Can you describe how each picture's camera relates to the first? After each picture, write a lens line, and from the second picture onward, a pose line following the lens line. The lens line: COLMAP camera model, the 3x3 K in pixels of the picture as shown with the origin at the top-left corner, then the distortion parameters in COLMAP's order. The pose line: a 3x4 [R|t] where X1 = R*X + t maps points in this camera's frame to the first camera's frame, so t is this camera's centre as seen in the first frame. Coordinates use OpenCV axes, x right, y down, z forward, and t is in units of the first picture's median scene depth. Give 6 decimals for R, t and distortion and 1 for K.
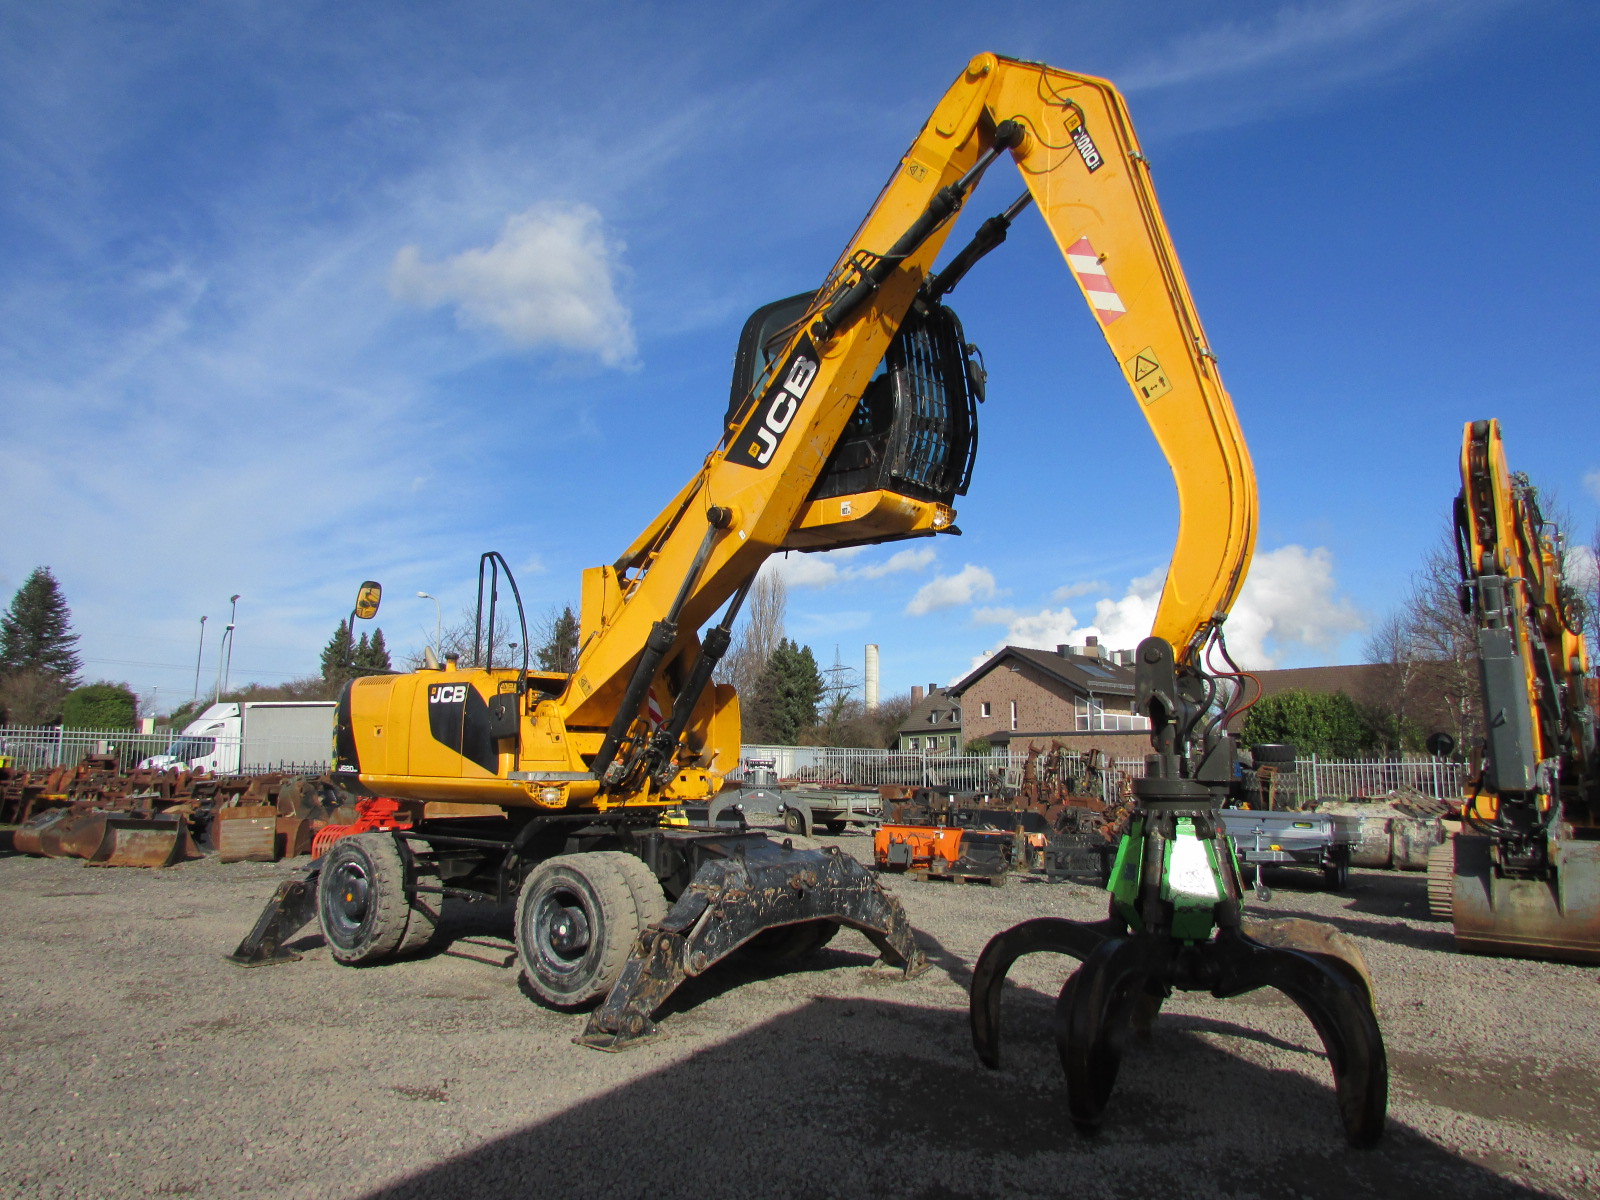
lens RADIAL K [[1156.1, 0, 810.1], [0, 1156.1, 615.1], [0, 0, 1]] dist [-0.034195, 0.006184]
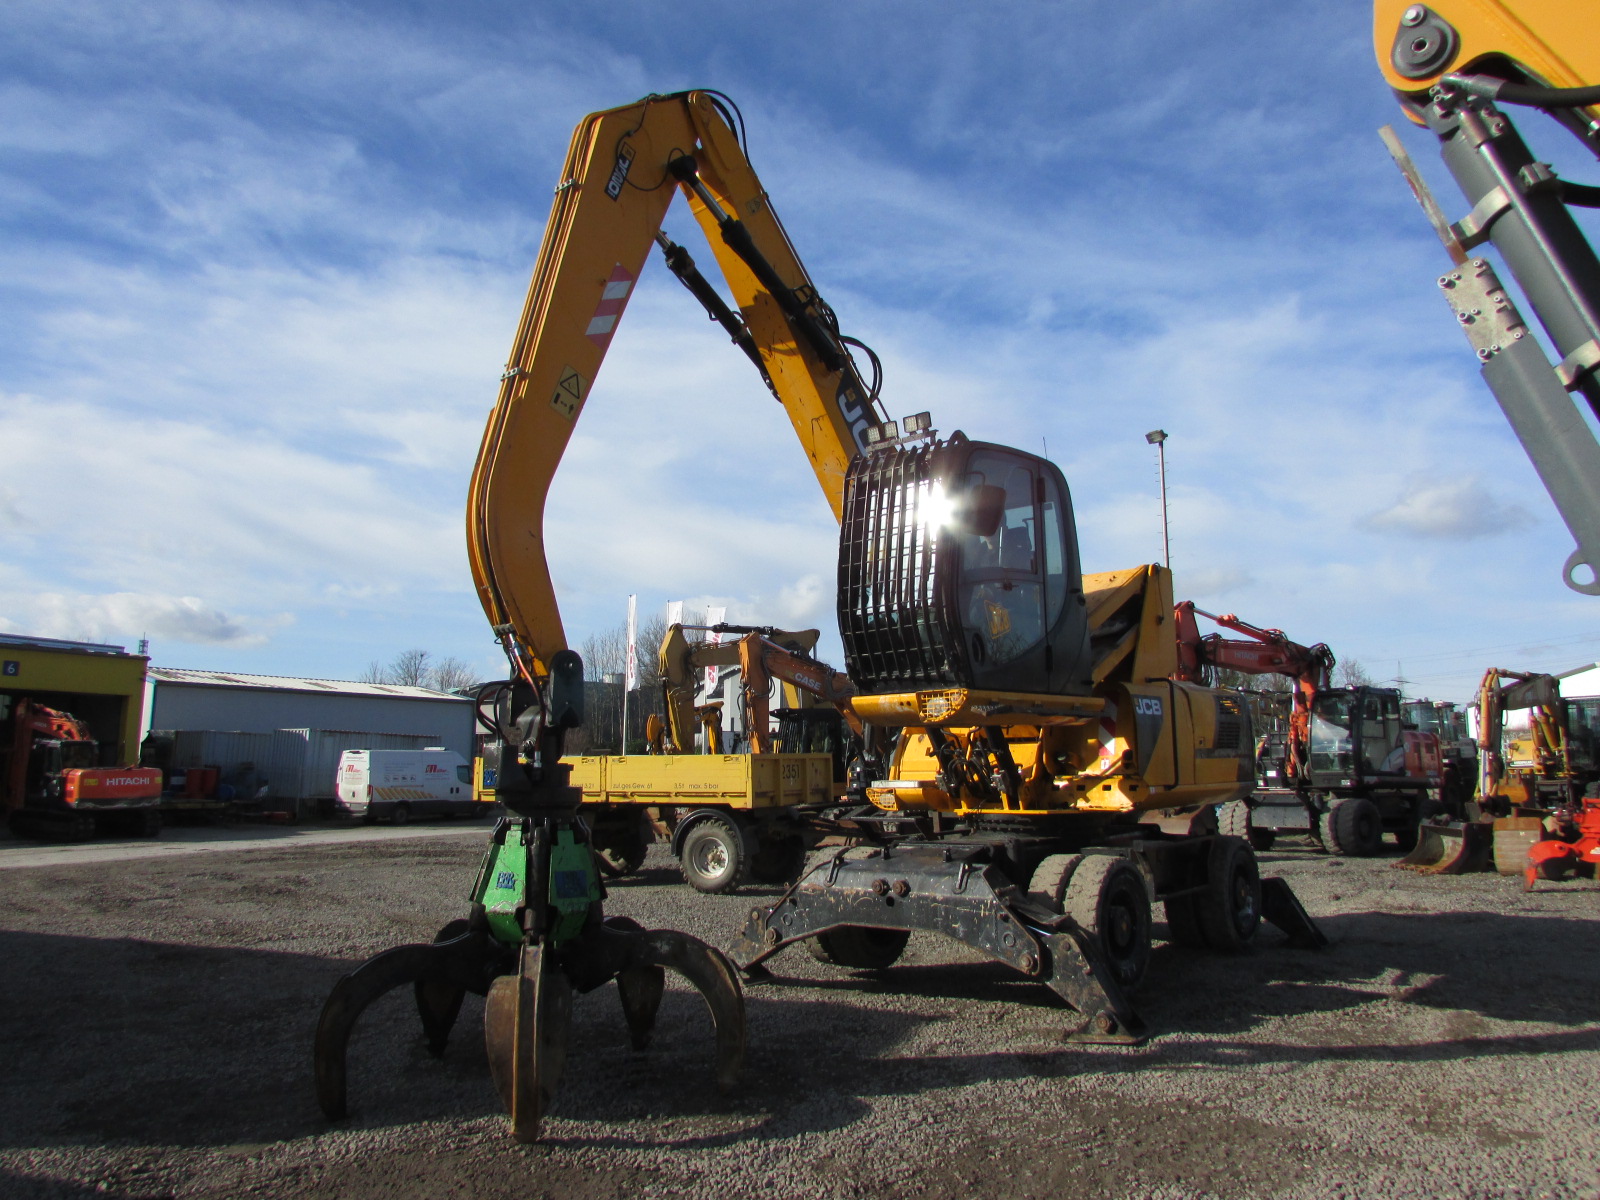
lens RADIAL K [[1156.1, 0, 797.7], [0, 1156.1, 609.6], [0, 0, 1]] dist [-0.034195, 0.006184]
pose [[-0.034258, -0.143693, -0.989029, 0.218408], [0.130673, 0.980471, -0.146976, 0.027318], [0.990834, -0.134274, -0.014813, 0.205149]]
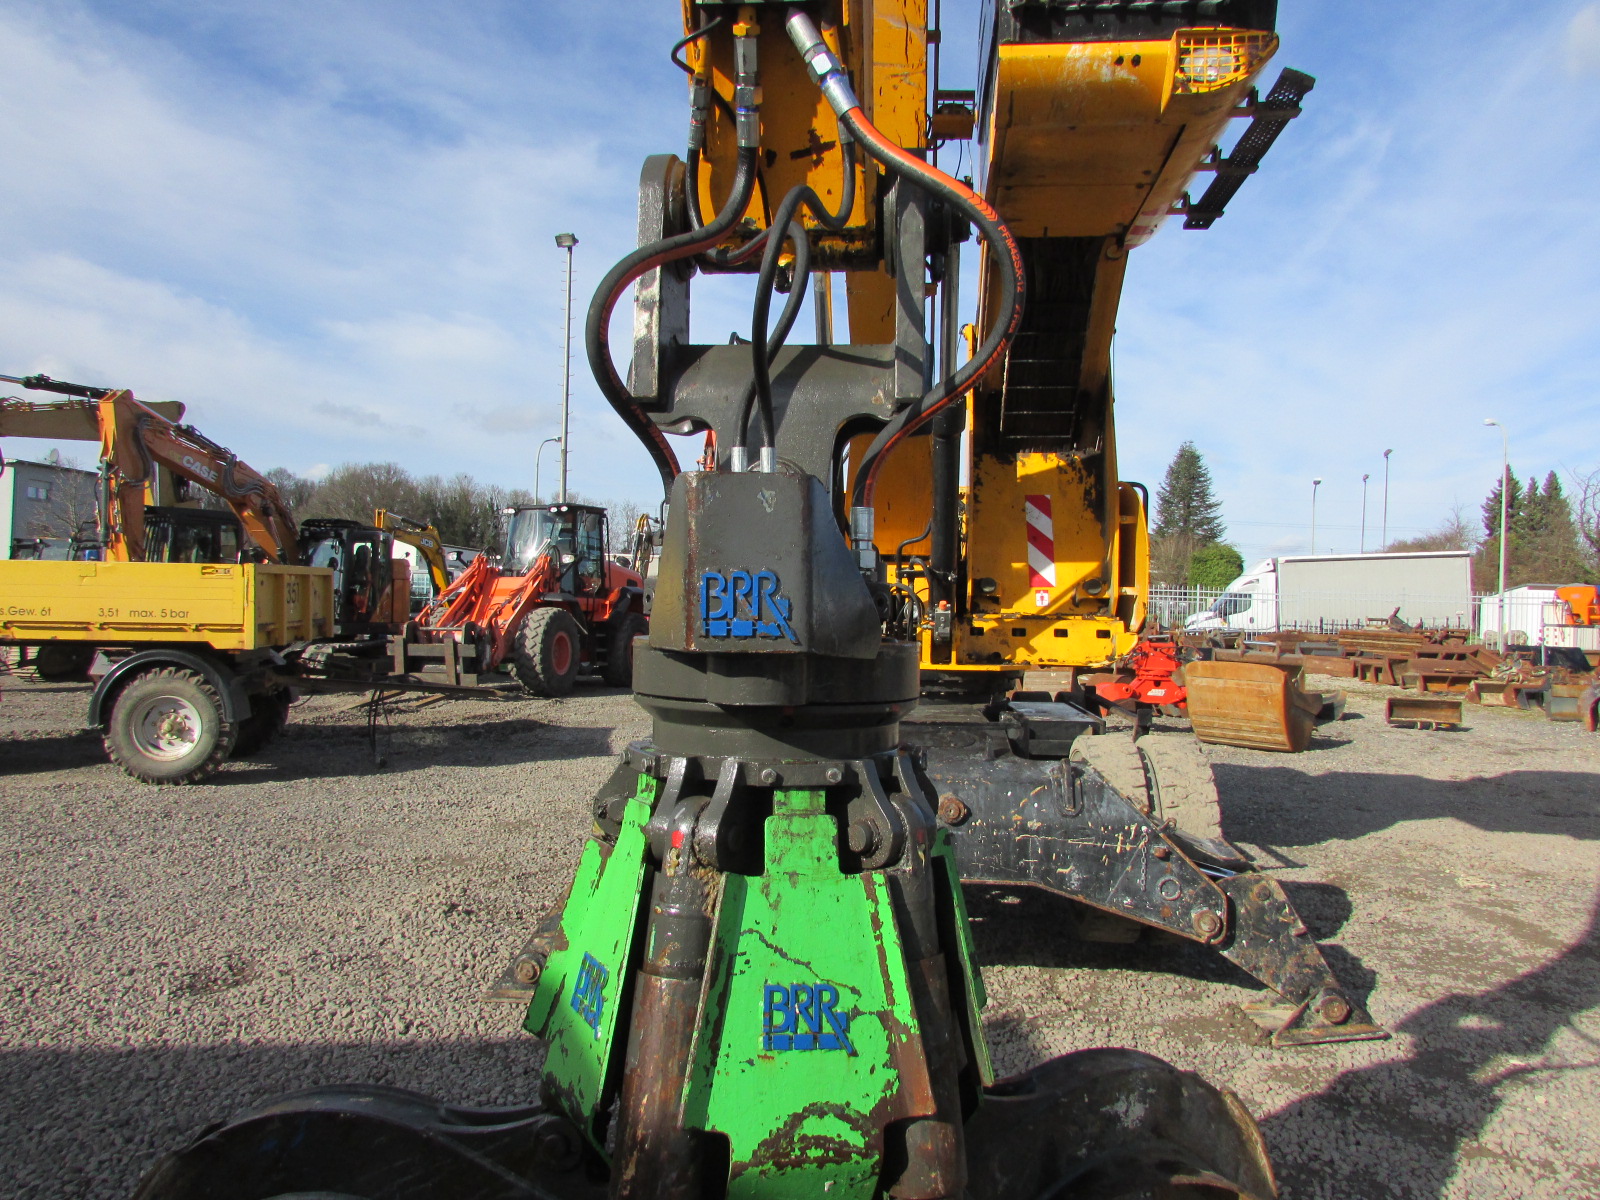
lens RADIAL K [[1156.1, 0, 798.7], [0, 1156.1, 599.3], [0, 0, 1]] dist [-0.034195, 0.006184]
pose [[0.549657, 0.000722, -0.835390, 0.090562], [0.088691, 0.994298, 0.059214, 0.018808], [0.830669, -0.106639, 0.546459, 0.138072]]
